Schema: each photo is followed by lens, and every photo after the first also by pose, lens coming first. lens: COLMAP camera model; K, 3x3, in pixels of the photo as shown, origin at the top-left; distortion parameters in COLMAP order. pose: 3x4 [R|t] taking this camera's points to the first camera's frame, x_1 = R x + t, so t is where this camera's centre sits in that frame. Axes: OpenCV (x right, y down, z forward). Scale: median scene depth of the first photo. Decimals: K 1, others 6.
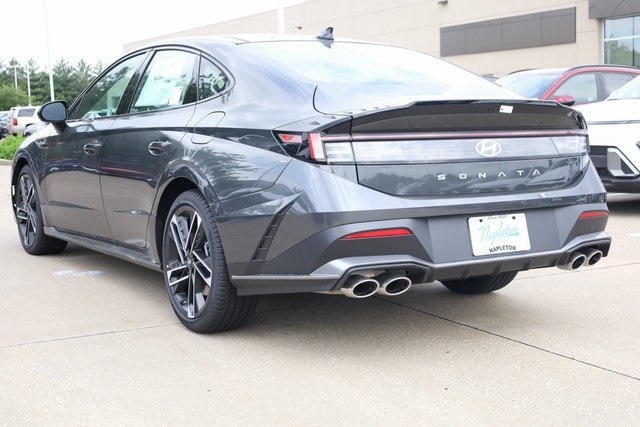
lens RADIAL K [[920.8, 0, 324.5], [0, 920.8, 213.6], [0, 0, 1]] dist [0.022649, 0.000000]
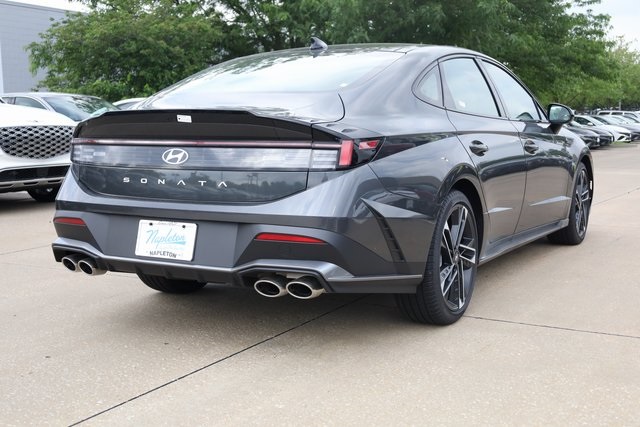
lens RADIAL K [[869.3, 0, 321.3], [0, 869.3, 213.0], [0, 0, 1]] dist [-0.025751, 0.000000]
pose [[0.431310, 0.100105, -0.896633, 1.133656], [-0.096681, 0.993231, 0.064383, -0.086995], [0.897009, 0.058918, 0.438069, 0.729005]]
